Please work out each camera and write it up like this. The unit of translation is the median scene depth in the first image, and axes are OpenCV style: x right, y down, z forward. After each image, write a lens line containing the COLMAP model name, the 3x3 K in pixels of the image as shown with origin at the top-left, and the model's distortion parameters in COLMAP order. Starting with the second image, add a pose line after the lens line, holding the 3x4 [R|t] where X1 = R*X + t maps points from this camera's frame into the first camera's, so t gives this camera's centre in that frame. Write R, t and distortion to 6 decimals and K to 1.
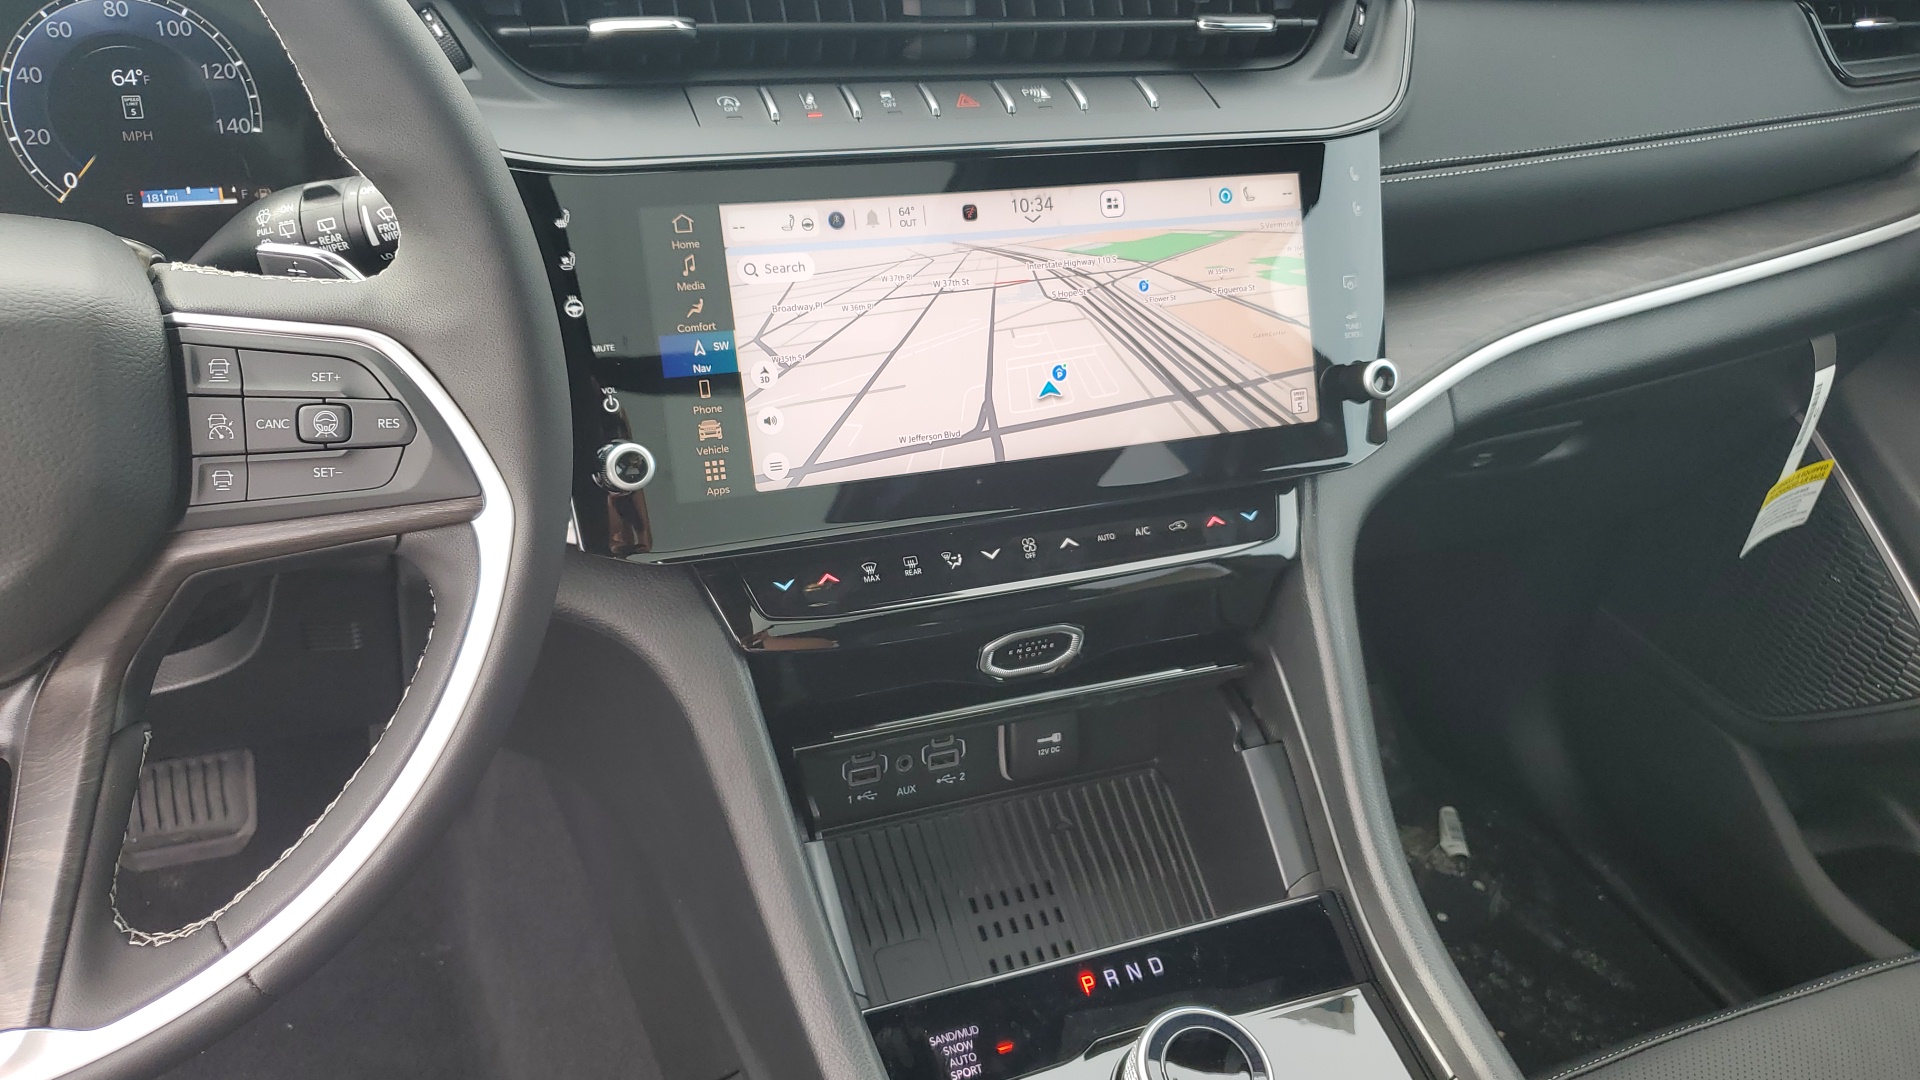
lens RADIAL K [[1498.2, 0, 920.2], [0, 1498.2, 543.1], [0, 0, 1]] dist [0.034822, -0.020789]
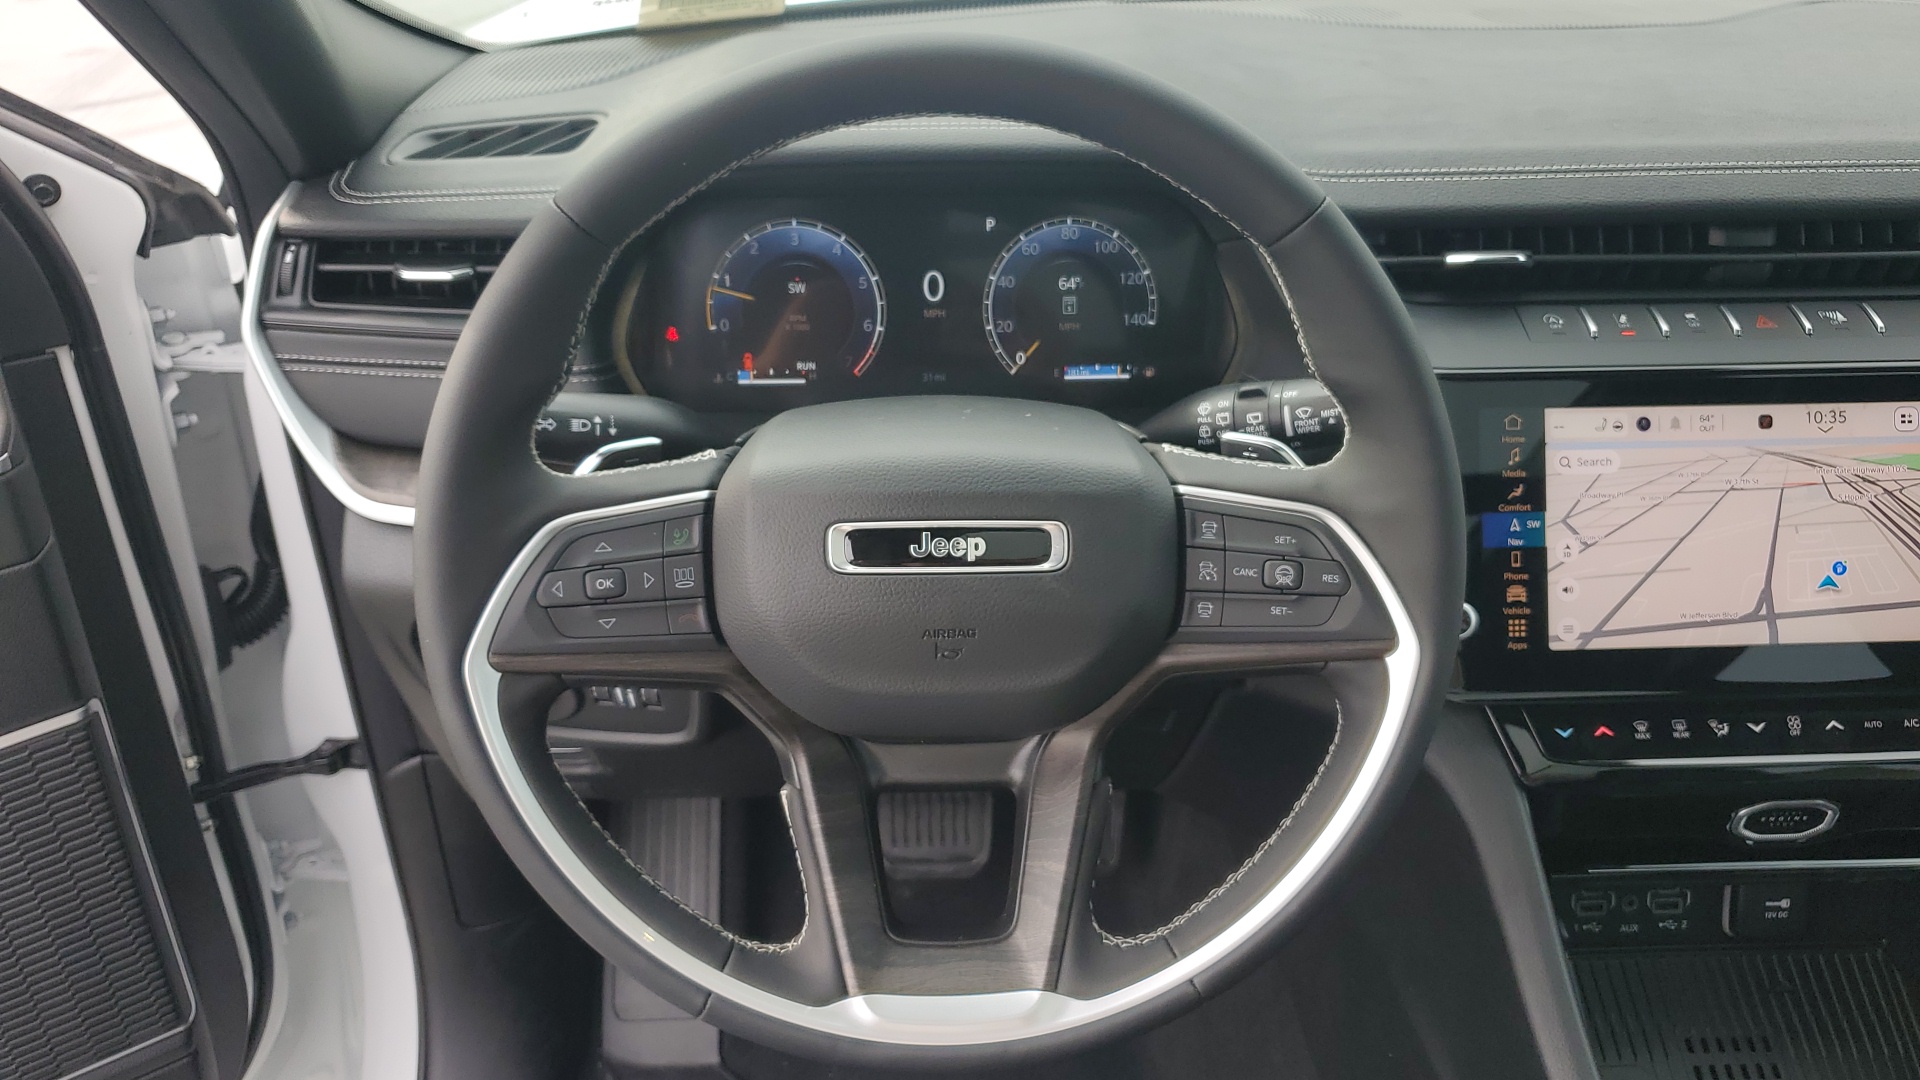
lens RADIAL K [[1498.2, 0, 970.9], [0, 1498.2, 535.6], [0, 0, 1]] dist [0.034822, -0.020789]
pose [[0.948284, 0.090144, -0.304354, -0.187589], [-0.111191, 0.992411, -0.052509, -0.009936], [0.297310, 0.083635, 0.951111, -0.258511]]
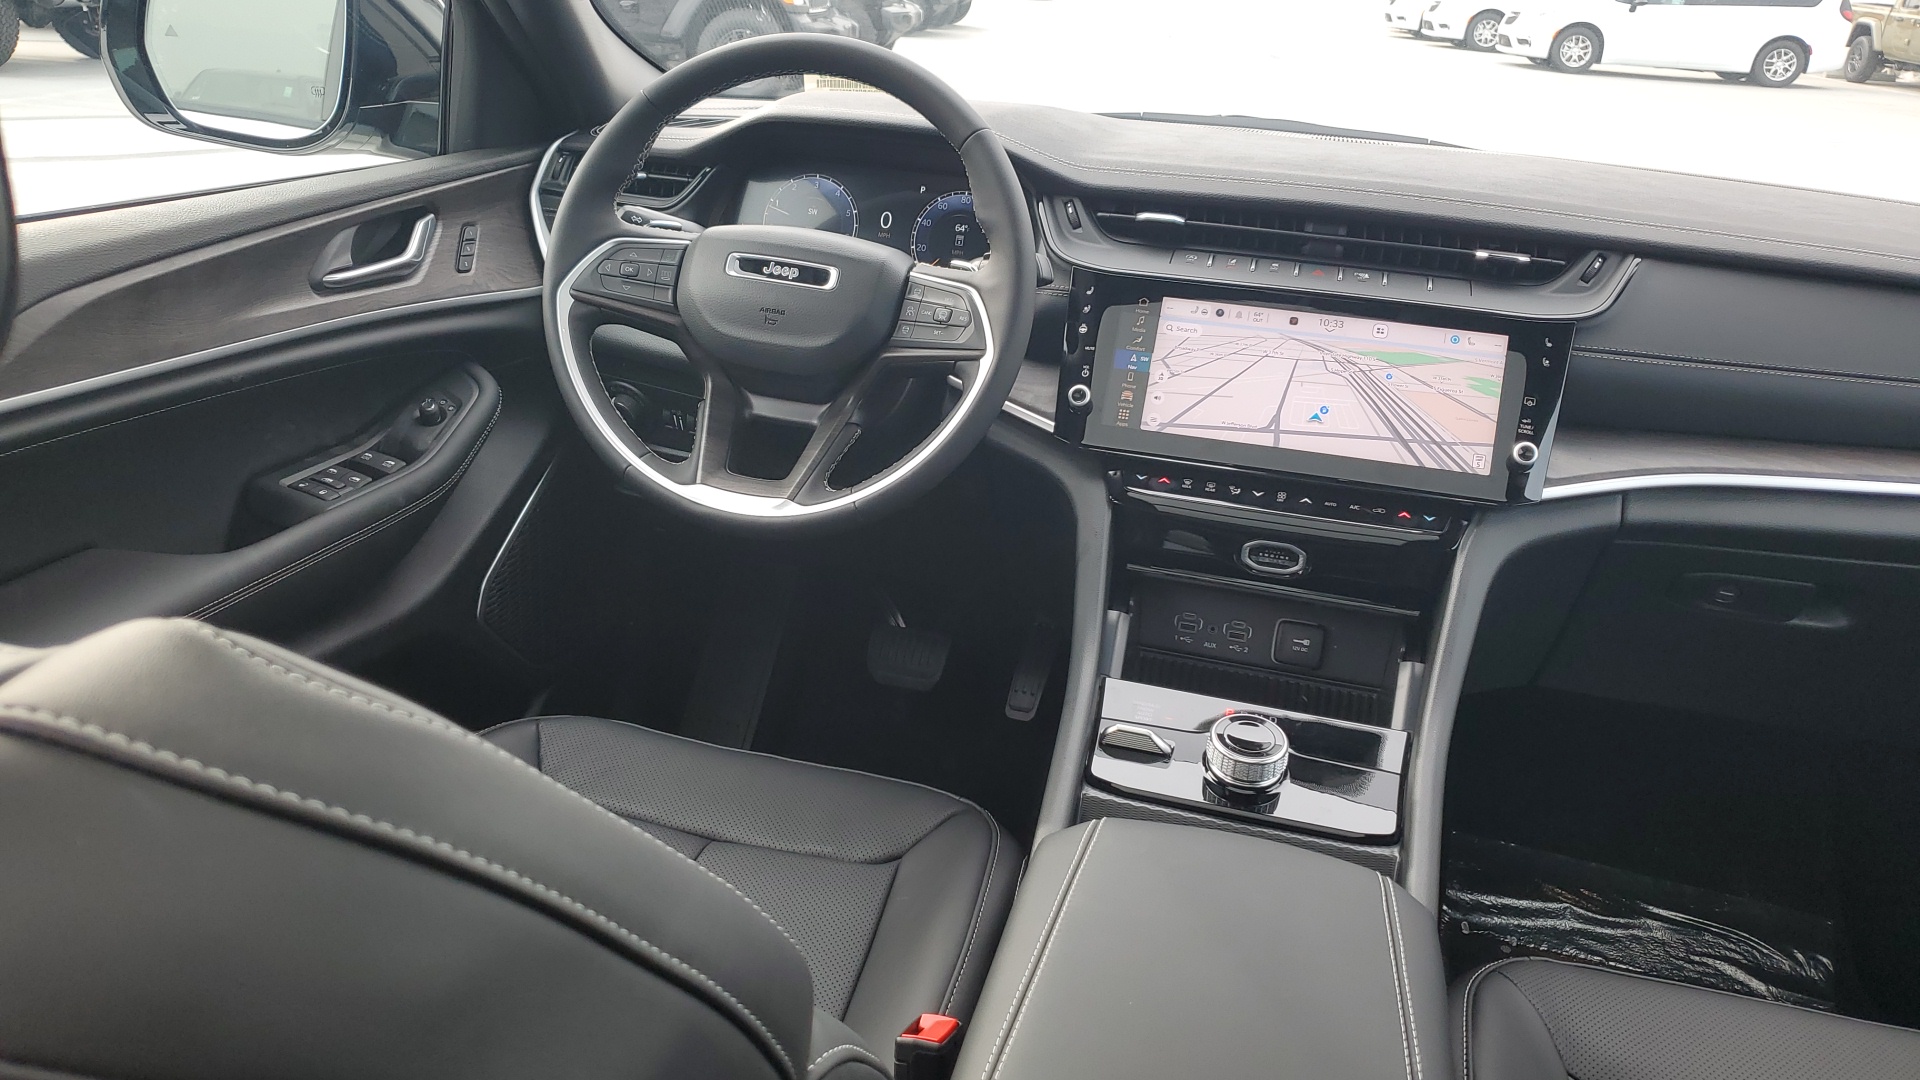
lens RADIAL K [[1498.2, 0, 933.3], [0, 1498.2, 568.3], [0, 0, 1]] dist [0.034822, -0.020789]
pose [[0.799079, 0.191469, -0.569923, 0.860221], [-0.324569, 0.935316, -0.140848, 0.521685], [0.506090, 0.297529, 0.809537, -0.735593]]
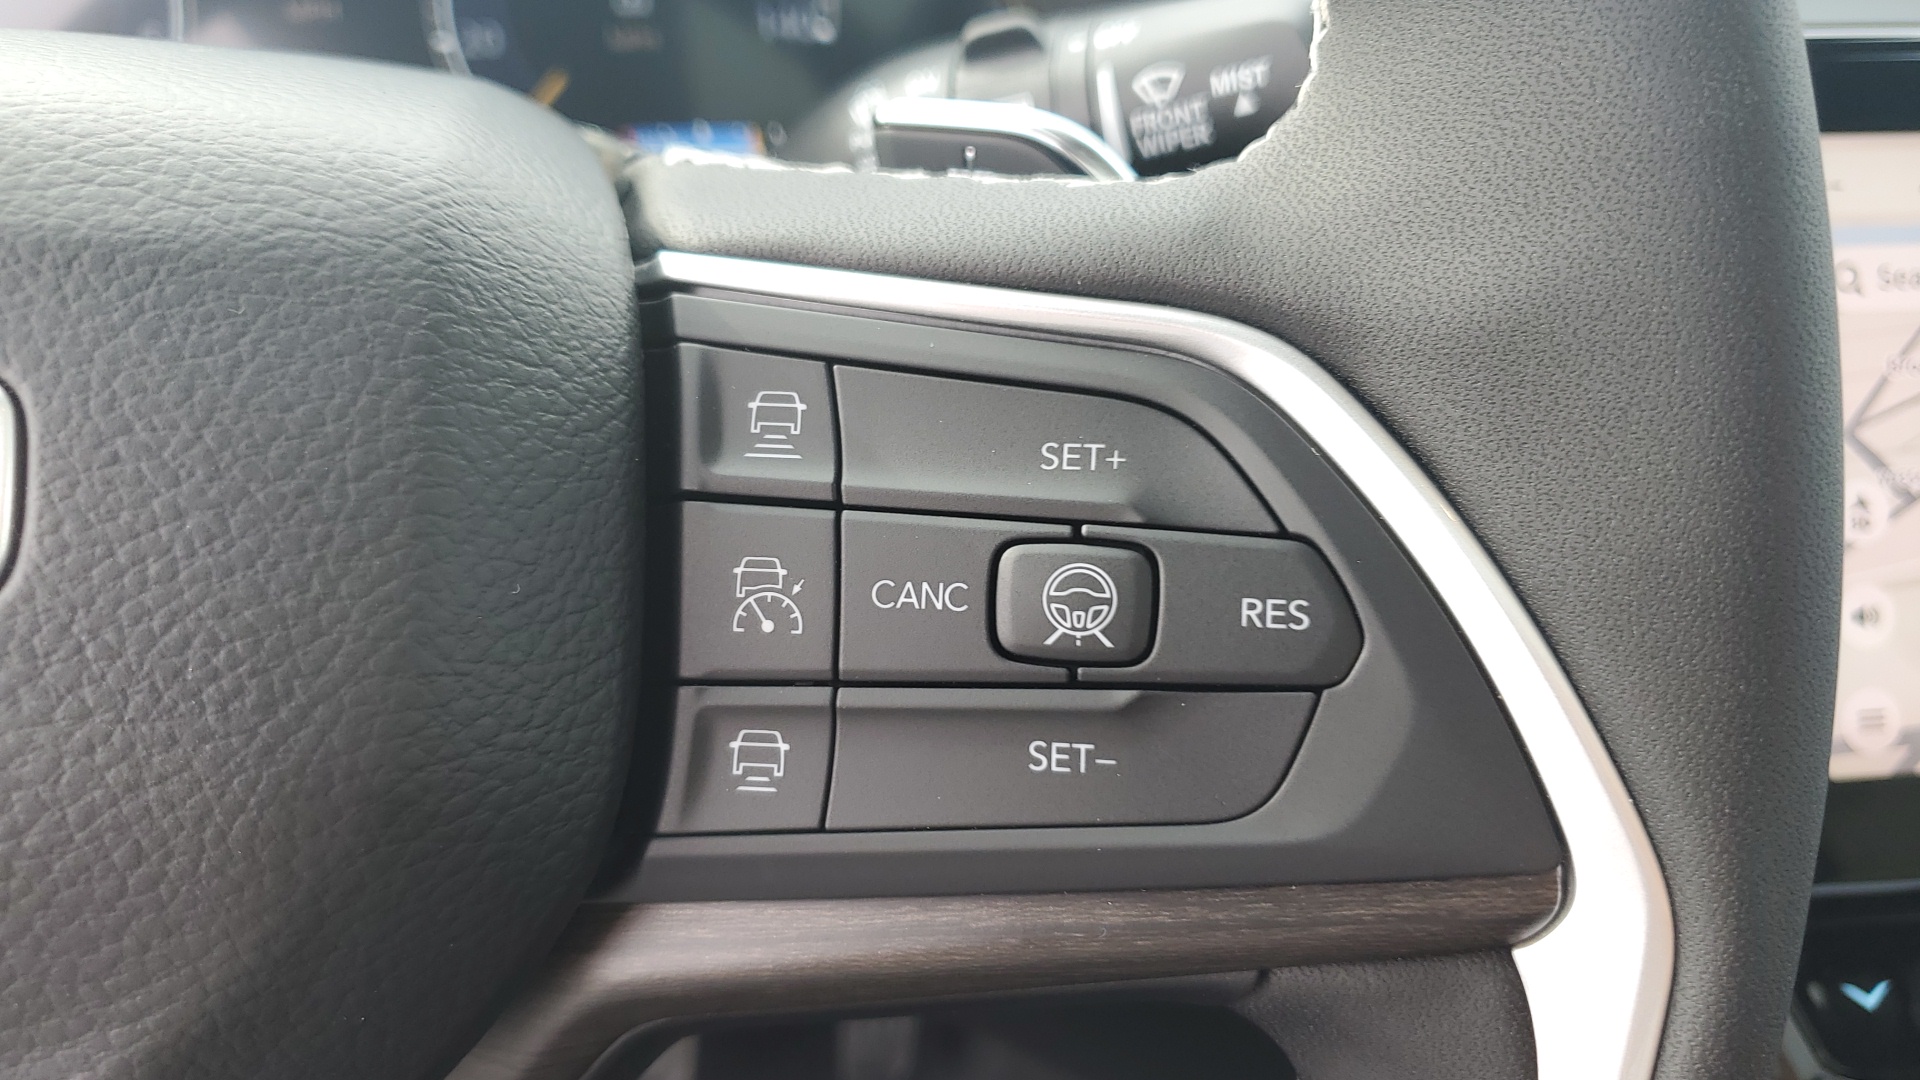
lens RADIAL K [[1498.2, 0, 996.7], [0, 1498.2, 578.8], [0, 0, 1]] dist [0.034822, -0.020789]
pose [[0.972925, 0.057599, -0.223827, -0.250427], [-0.072726, 0.995550, -0.059932, -0.047293], [0.219378, 0.074588, 0.972785, 0.507709]]
